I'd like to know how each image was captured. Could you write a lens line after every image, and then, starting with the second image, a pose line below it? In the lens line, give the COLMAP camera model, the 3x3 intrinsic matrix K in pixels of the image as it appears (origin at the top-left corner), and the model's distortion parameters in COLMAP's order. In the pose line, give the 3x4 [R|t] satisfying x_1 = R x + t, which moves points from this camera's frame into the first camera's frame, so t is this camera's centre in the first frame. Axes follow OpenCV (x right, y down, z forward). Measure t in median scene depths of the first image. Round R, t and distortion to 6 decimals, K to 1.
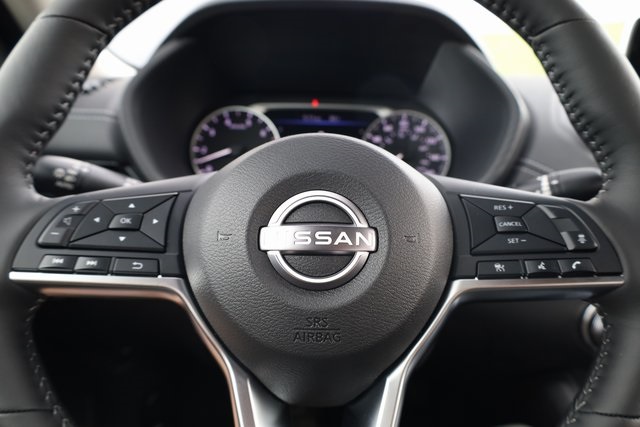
lens RADIAL K [[489.3, 0, 323.2], [0, 489.3, 214.6], [0, 0, 1]] dist [0.029483, 0.001519]
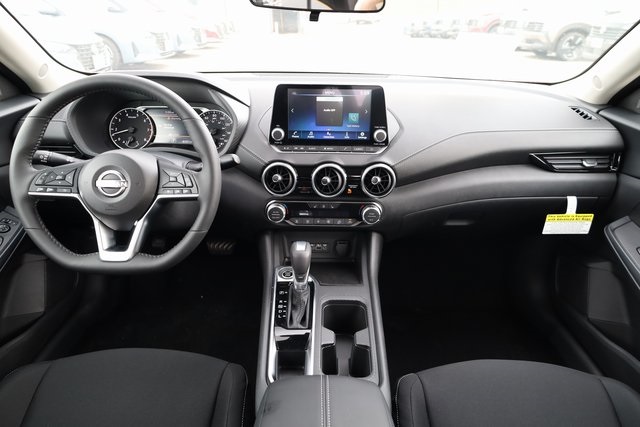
lens RADIAL K [[462.0, 0, 318.7], [0, 462.0, 211.5], [0, 0, 1]] dist [-0.000168, 0.000268]
pose [[0.999950, 0.005452, -0.008367, 1.410008], [-0.003785, 0.982210, 0.187750, -0.360827], [0.009242, -0.187709, 0.982181, -2.159954]]
